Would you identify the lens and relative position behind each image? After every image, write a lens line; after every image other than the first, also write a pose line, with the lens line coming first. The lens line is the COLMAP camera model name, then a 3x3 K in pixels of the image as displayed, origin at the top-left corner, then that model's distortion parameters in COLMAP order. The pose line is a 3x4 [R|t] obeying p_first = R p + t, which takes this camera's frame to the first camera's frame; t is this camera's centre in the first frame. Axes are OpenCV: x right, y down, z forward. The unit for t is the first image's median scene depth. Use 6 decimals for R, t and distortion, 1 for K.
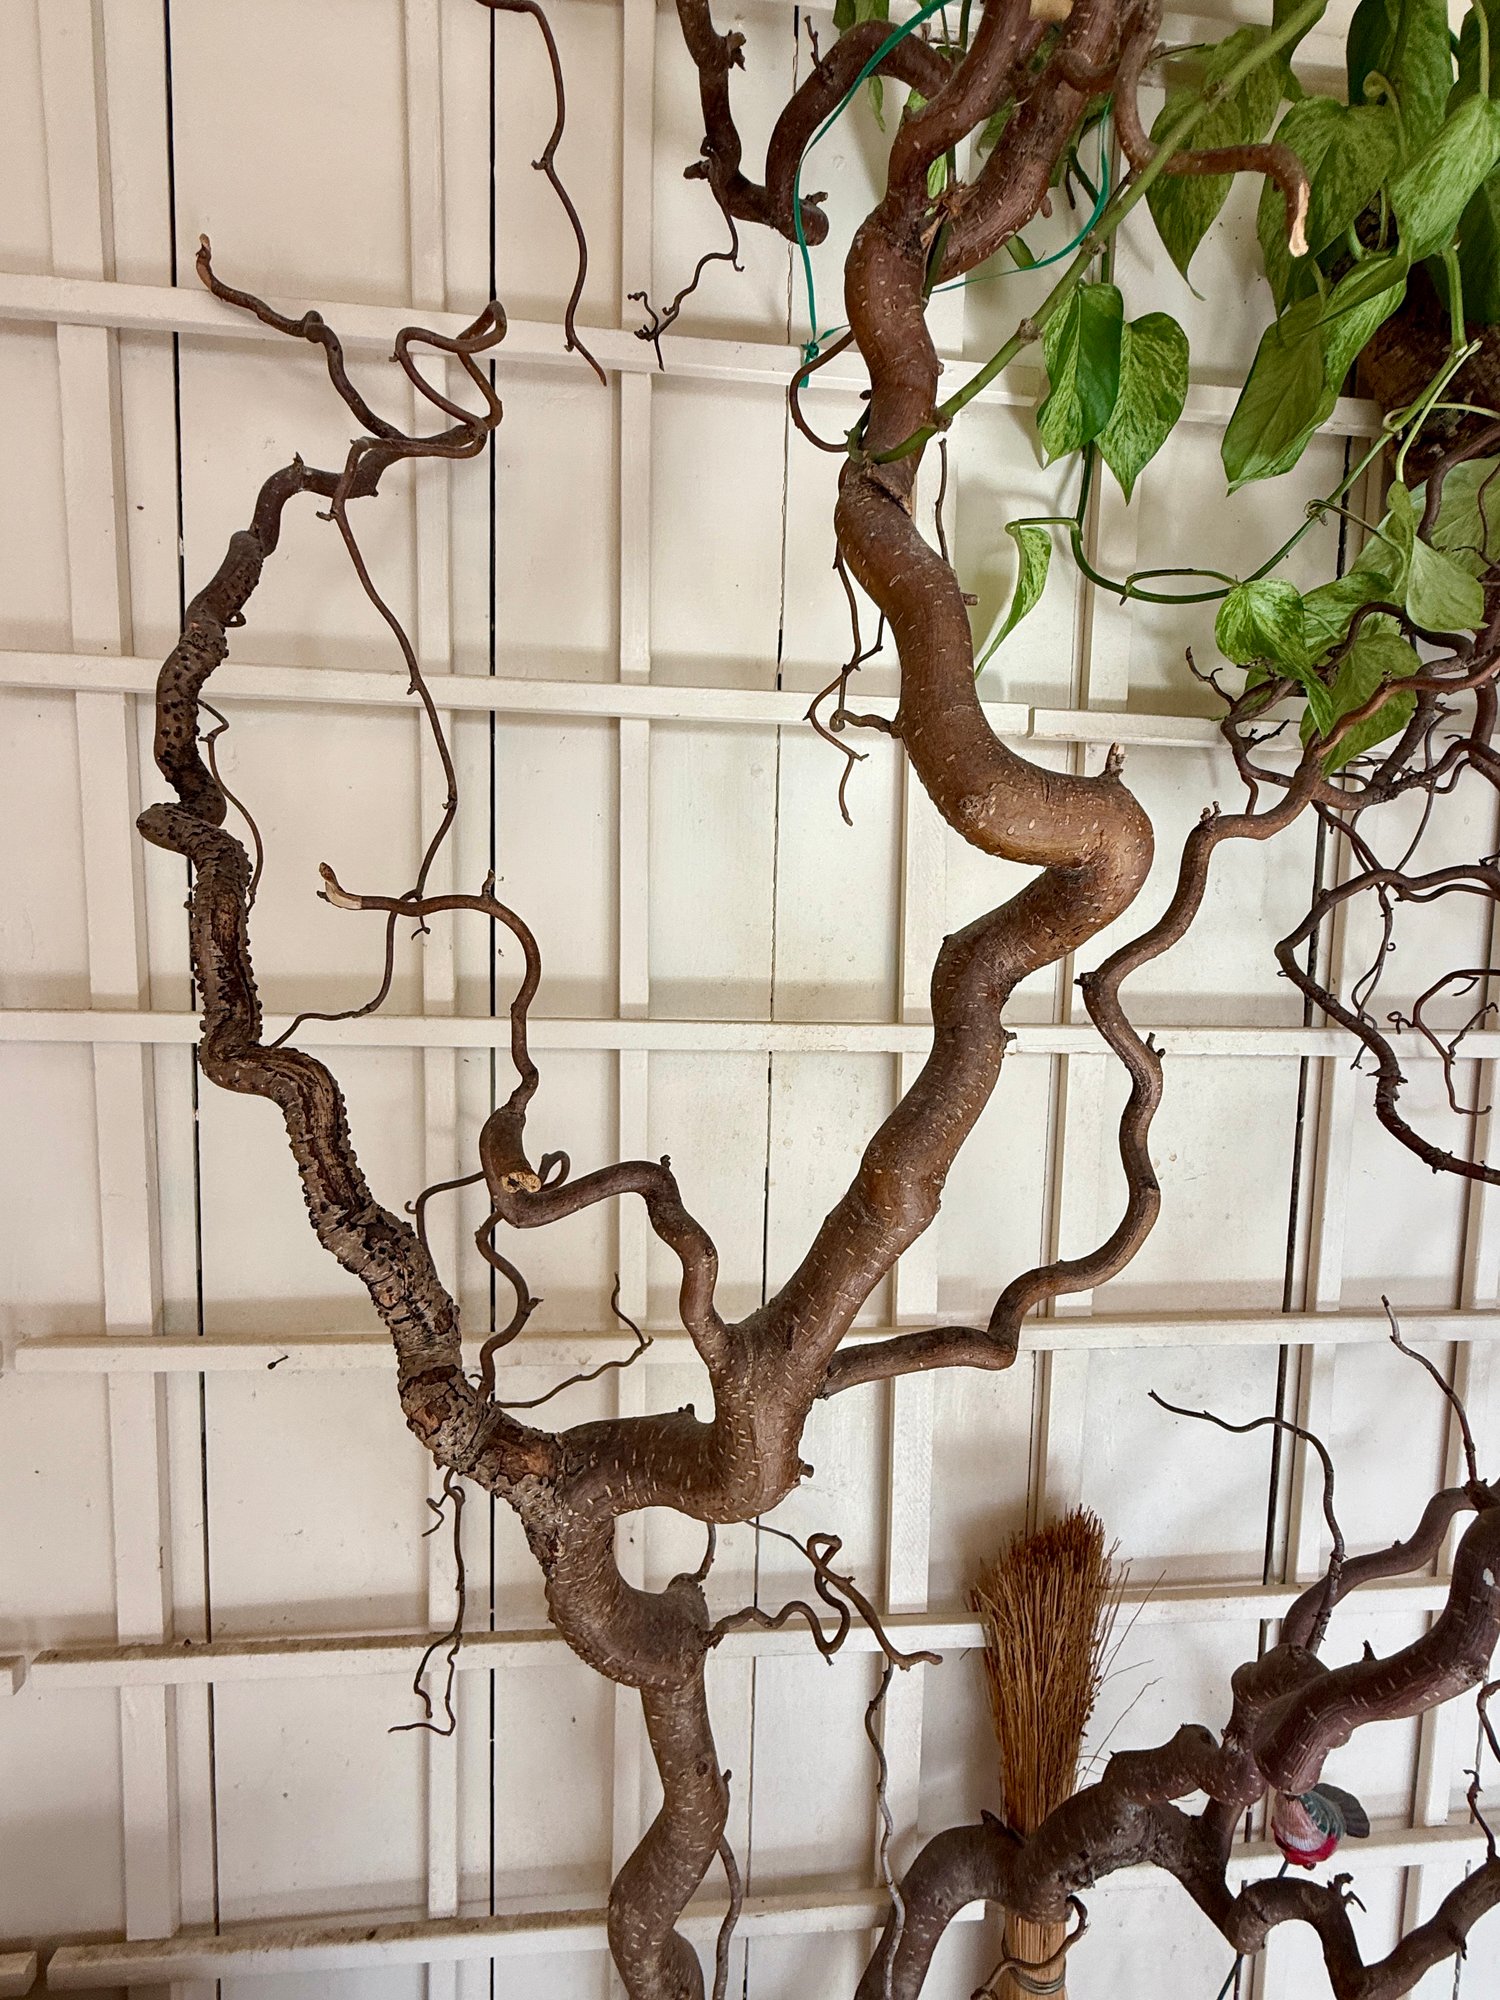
lens RADIAL K [[929.0, 0, 758.0], [0, 929.0, 1001.3], [0, 0, 1]] dist [0.002080, 0.000417]
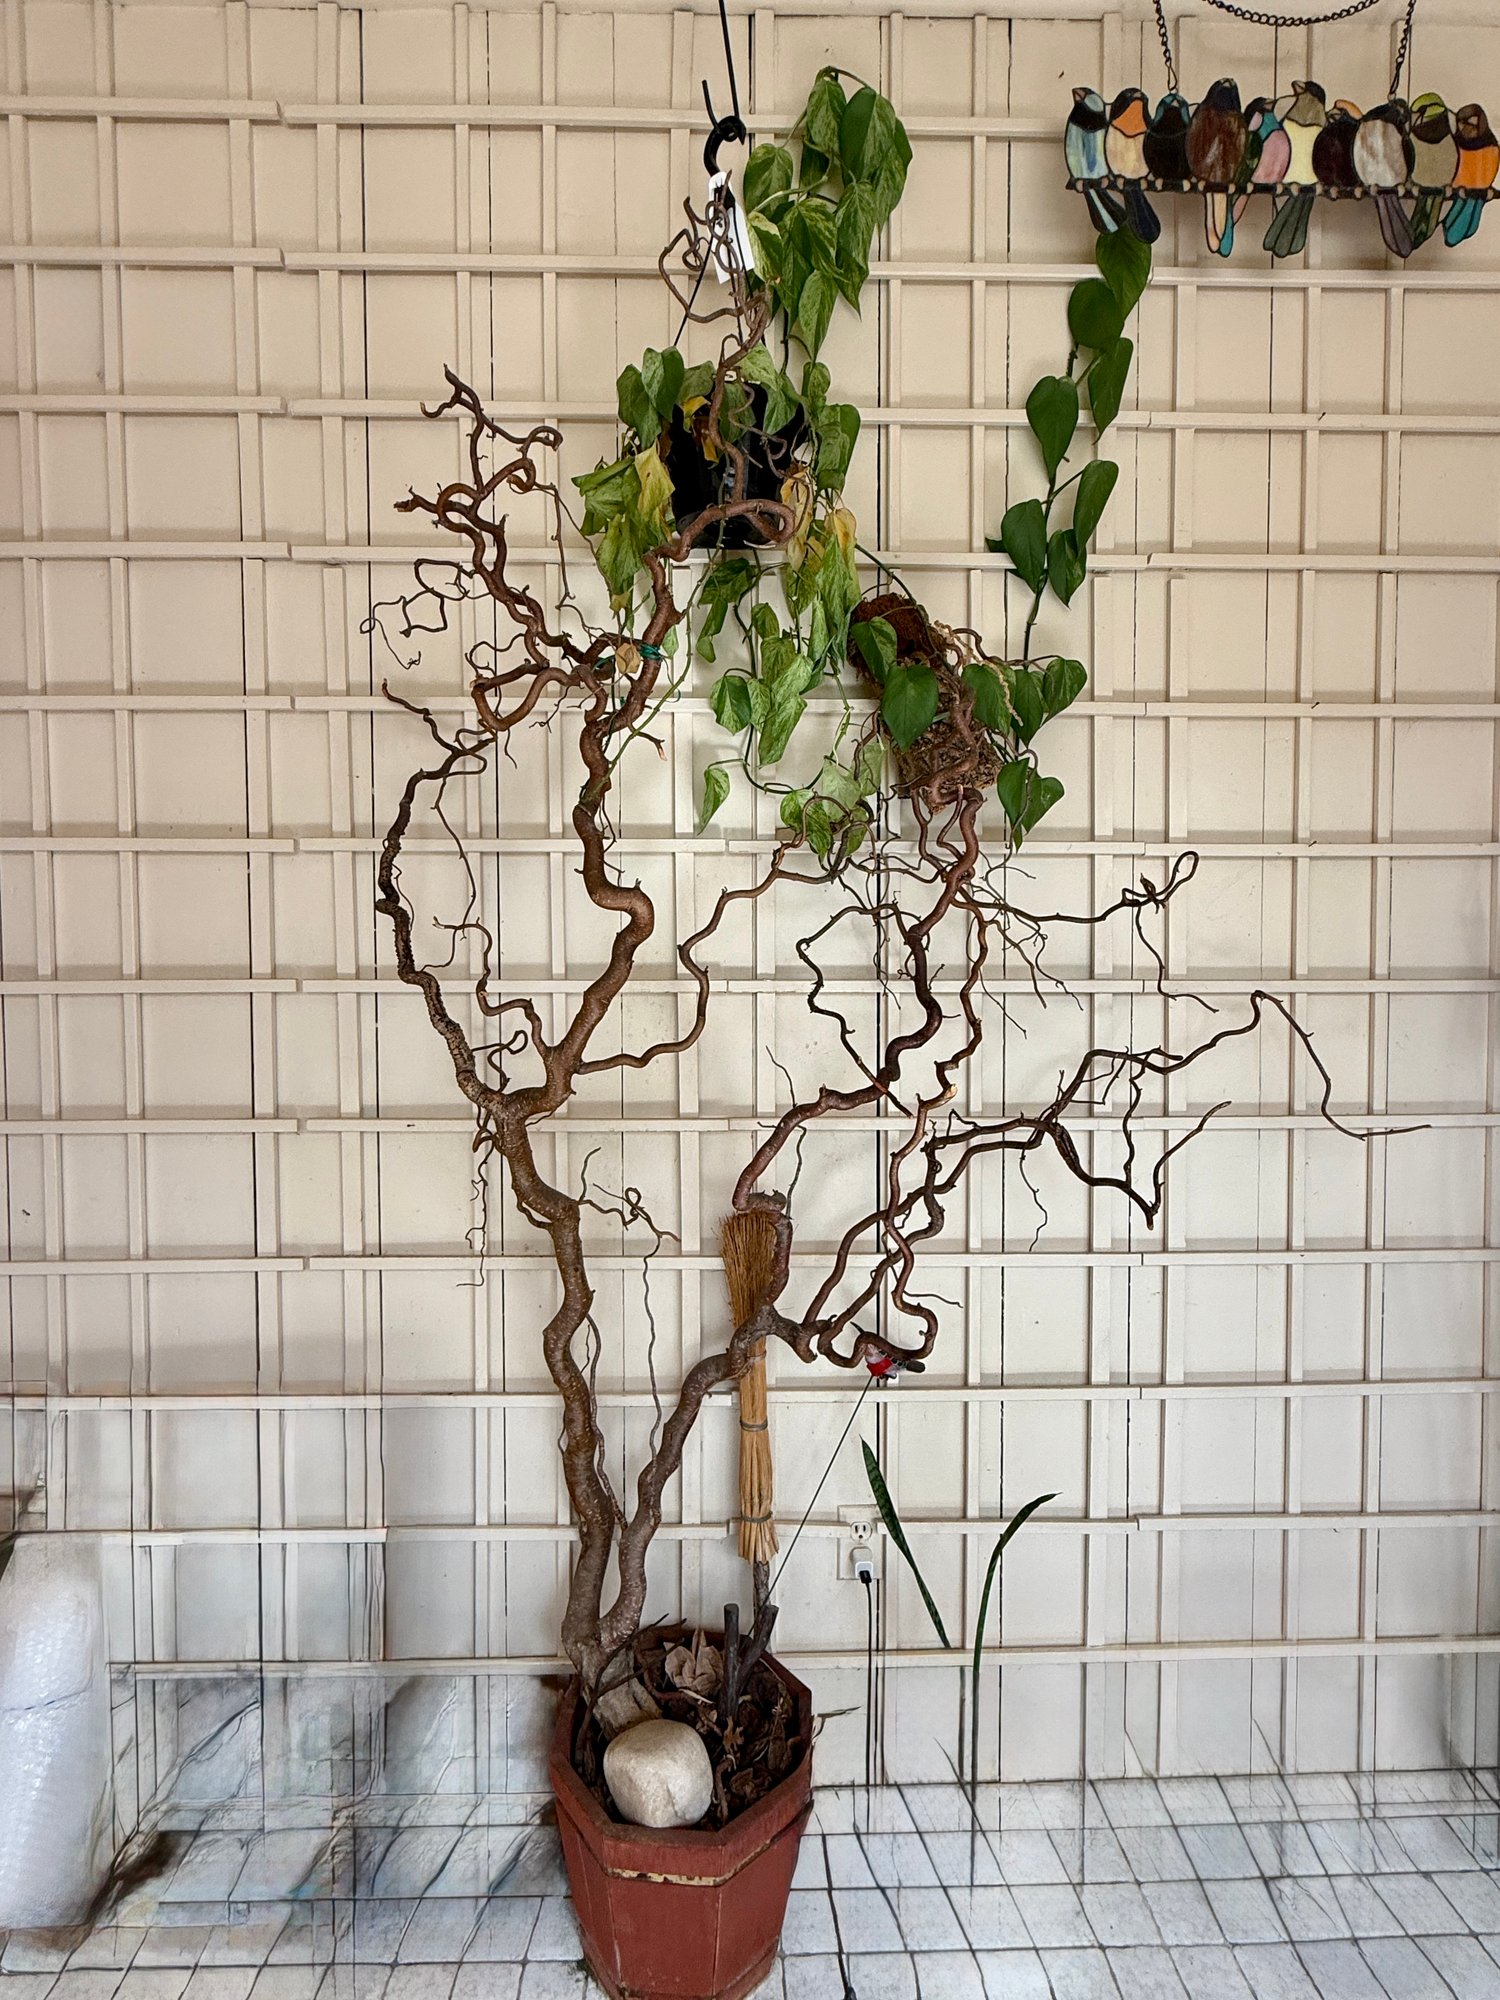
lens RADIAL K [[929.0, 0, 744.3], [0, 929.0, 996.4], [0, 0, 1]] dist [0.002080, 0.000417]
pose [[0.995728, -0.024174, -0.089110, 0.791568], [0.019857, 0.998601, -0.049011, 0.273197], [0.090170, 0.047032, 0.994815, -1.866748]]
